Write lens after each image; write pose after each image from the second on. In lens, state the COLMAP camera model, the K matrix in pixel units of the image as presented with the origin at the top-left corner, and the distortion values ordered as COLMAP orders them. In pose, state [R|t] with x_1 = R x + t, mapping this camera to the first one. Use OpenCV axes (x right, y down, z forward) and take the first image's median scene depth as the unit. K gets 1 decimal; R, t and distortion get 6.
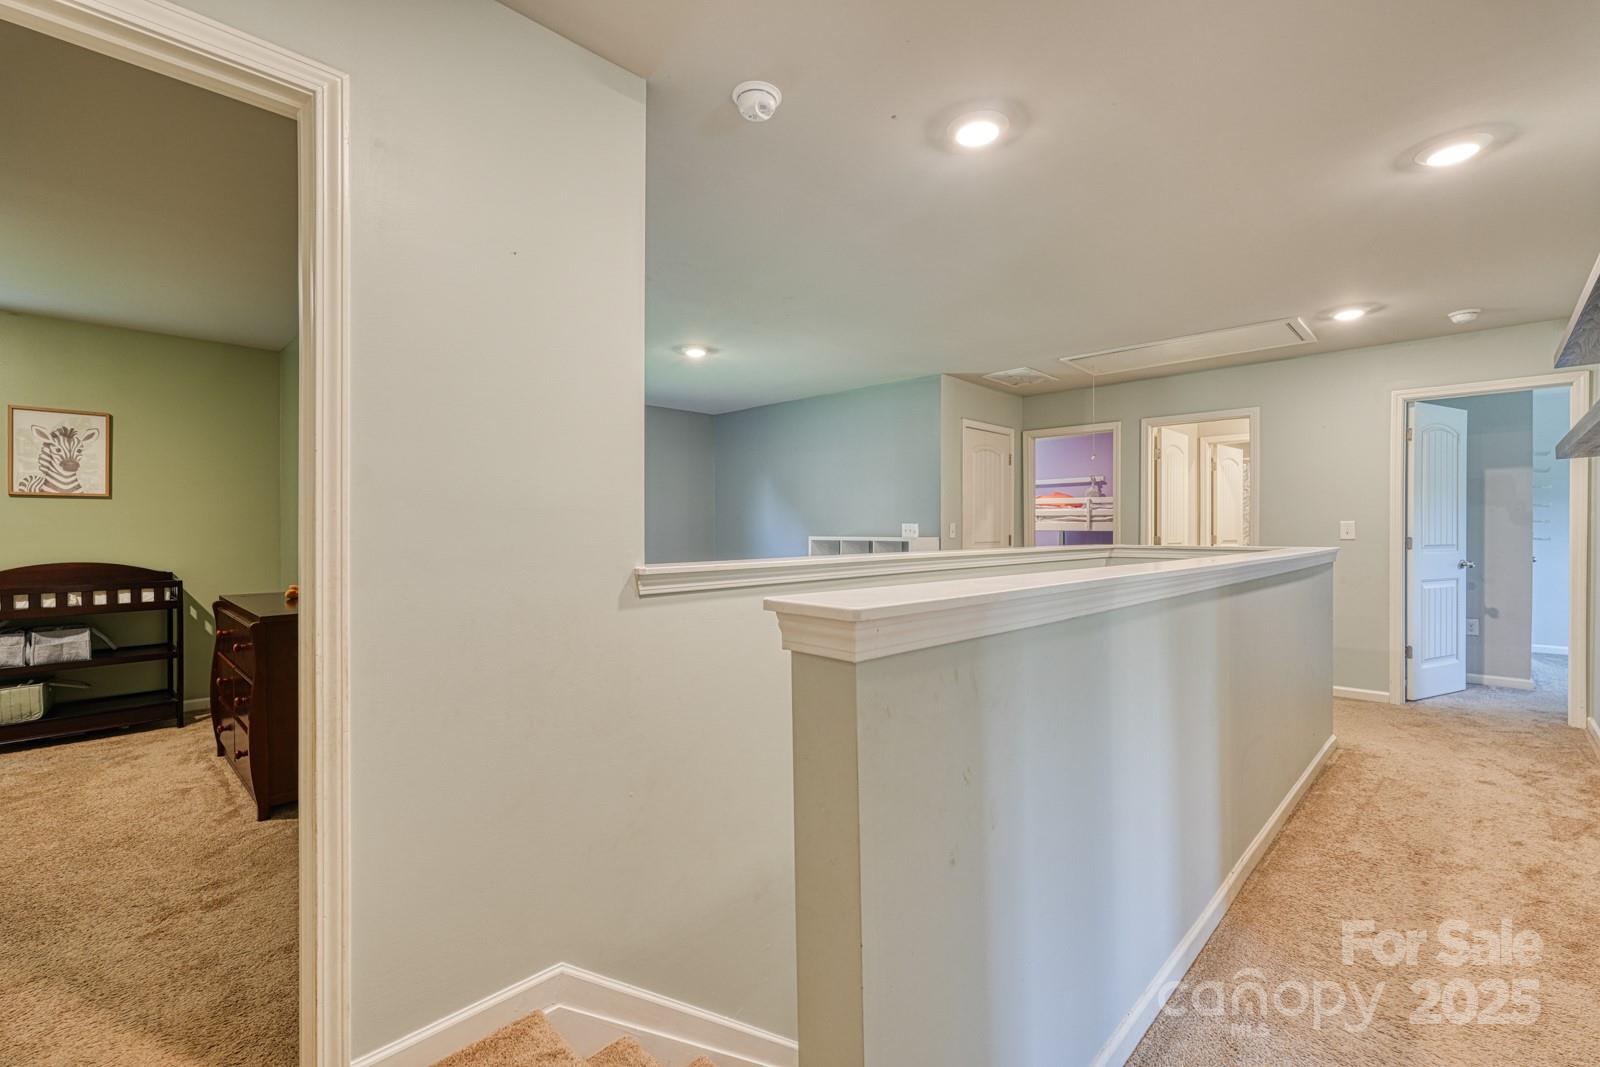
lens RADIAL K [[701.7, 0, 807.0], [0, 701.7, 530.7], [0, 0, 1]] dist [-0.002314, 0.000116]
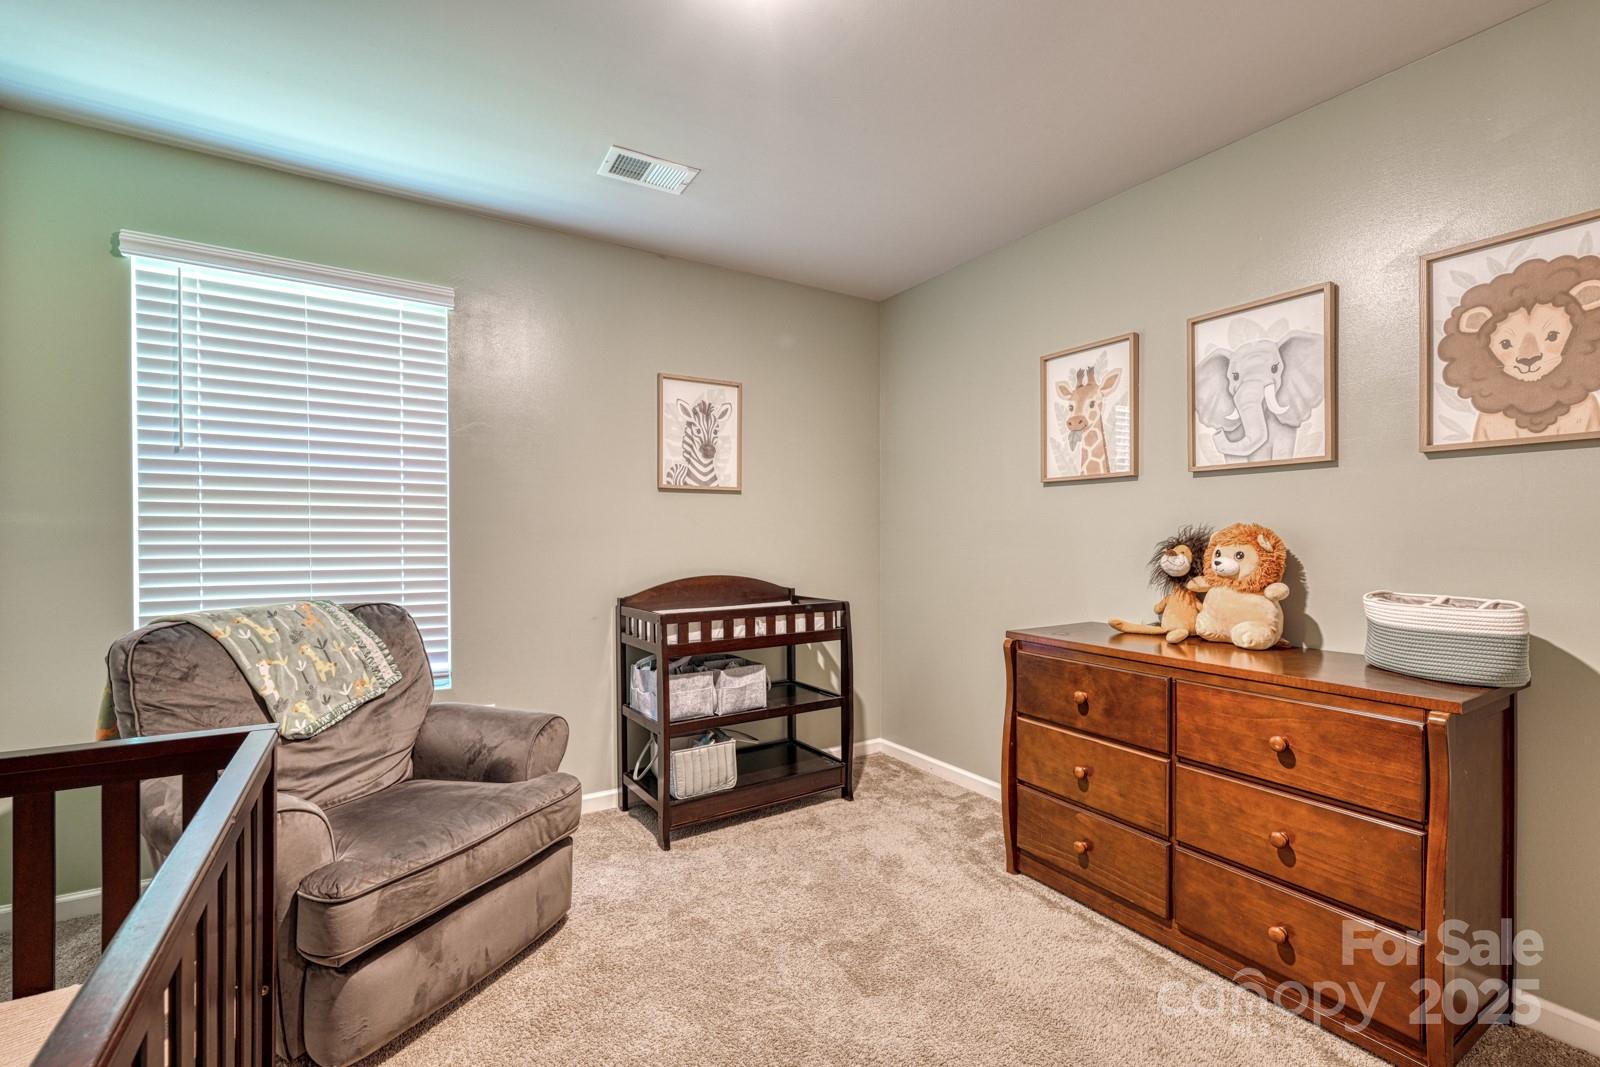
lens RADIAL K [[701.7, 0, 795.9], [0, 701.7, 542.2], [0, 0, 1]] dist [-0.002314, 0.000116]
pose [[0.968461, 0.001122, -0.249161, -0.776375], [0.000986, 0.999965, 0.008336, 0.002007], [0.249162, -0.008318, 0.968426, 0.272911]]
